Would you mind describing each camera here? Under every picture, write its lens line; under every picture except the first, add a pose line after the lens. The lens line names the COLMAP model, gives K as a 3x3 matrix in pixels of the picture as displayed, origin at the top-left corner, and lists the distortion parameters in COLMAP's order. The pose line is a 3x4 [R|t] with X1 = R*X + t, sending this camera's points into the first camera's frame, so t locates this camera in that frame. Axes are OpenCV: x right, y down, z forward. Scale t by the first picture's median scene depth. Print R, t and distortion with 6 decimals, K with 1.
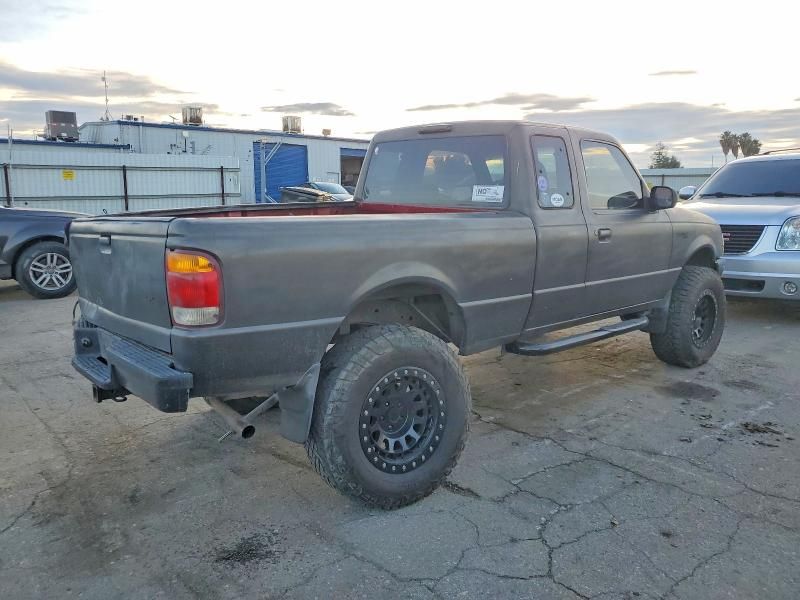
lens RADIAL K [[633.0, 0, 400.0], [0, 633.0, 300.0], [0, 0, 1]] dist [-0.068389, 0.114521]
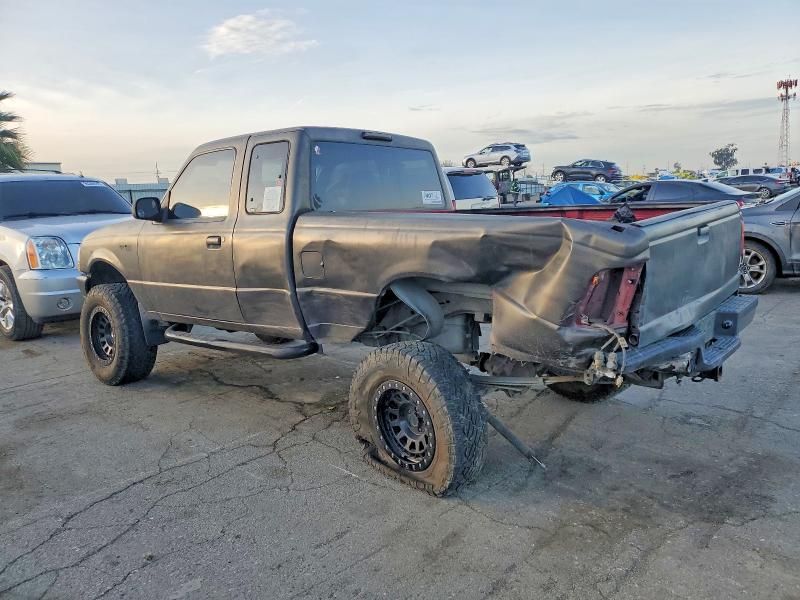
lens RADIAL K [[633.0, 0, 400.0], [0, 633.0, 300.0], [0, 0, 1]] dist [-0.068389, 0.114521]
pose [[-0.168077, -0.150514, 0.974215, -0.767157], [0.181701, 0.966611, 0.180687, -0.146296], [-0.968883, 0.207385, -0.135116, 0.885750]]
